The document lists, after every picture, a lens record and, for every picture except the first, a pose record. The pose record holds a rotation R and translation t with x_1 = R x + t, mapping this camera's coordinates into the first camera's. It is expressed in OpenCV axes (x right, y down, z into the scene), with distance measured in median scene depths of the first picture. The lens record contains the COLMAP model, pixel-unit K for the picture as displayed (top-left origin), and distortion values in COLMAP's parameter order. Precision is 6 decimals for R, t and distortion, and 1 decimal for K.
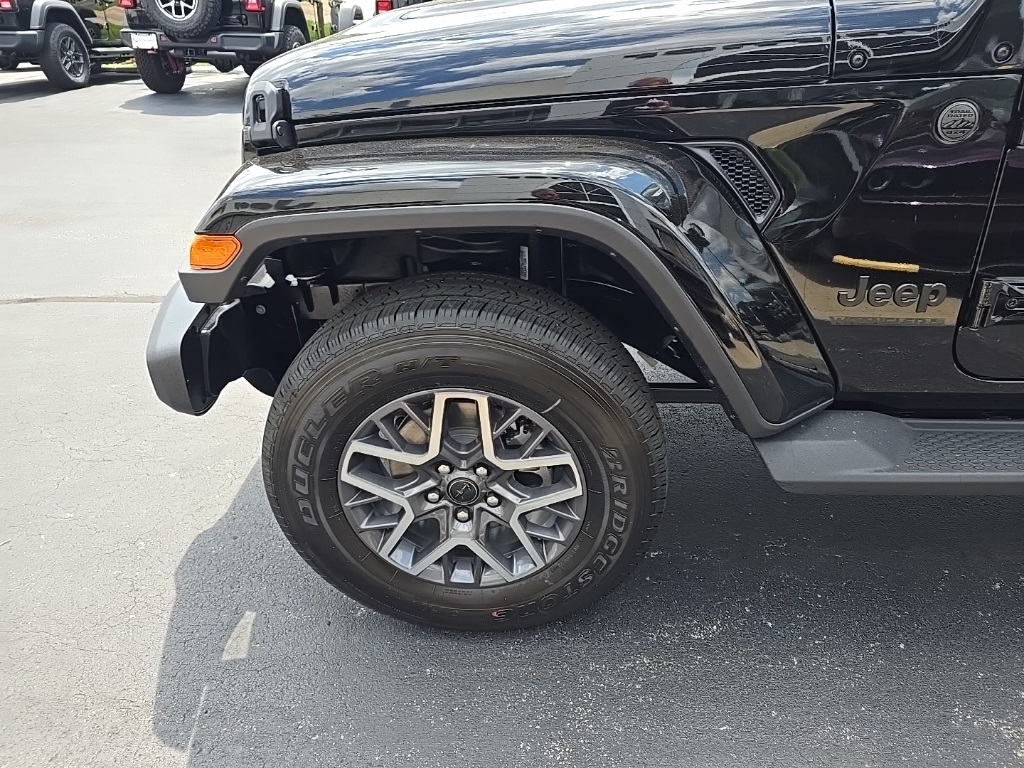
lens RADIAL K [[684.7, 0, 512.9], [0, 684.7, 380.1], [0, 0, 1]] dist [0.046841, -0.048138]
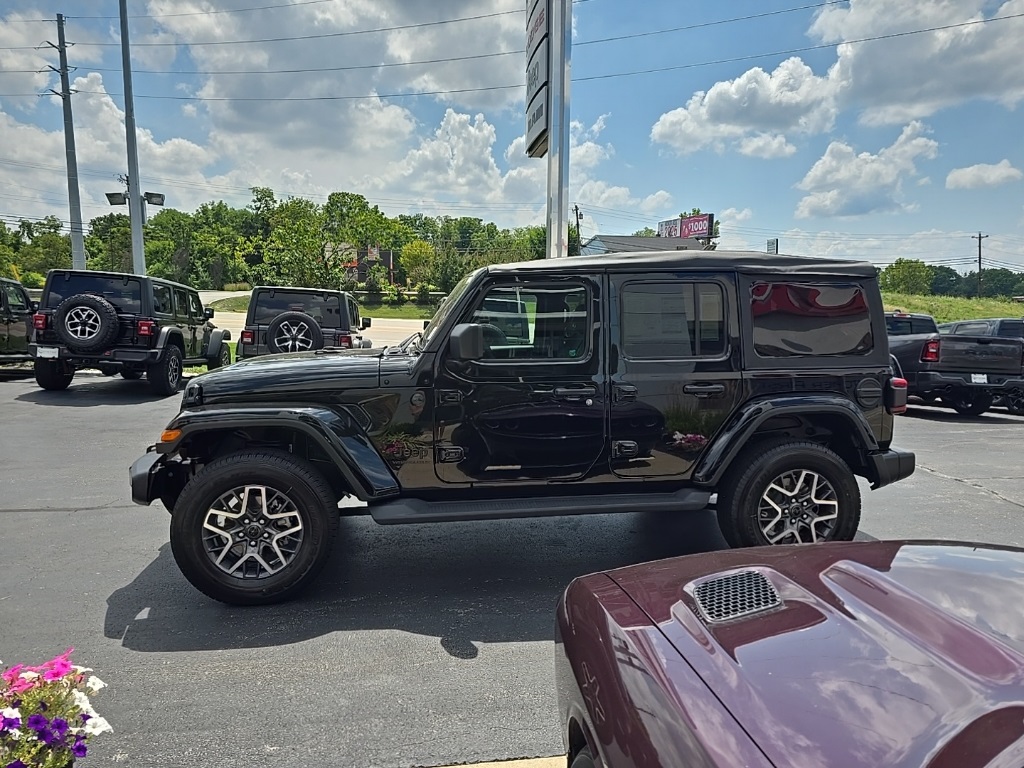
lens RADIAL K [[681.6, 0, 514.1], [0, 681.6, 383.9], [0, 0, 1]] dist [0.055133, -0.057754]
pose [[0.979230, 0.023393, 0.201400, 0.341224], [0.059940, 0.915524, -0.397774, 0.721289], [-0.193692, 0.401583, 0.895106, -1.667718]]
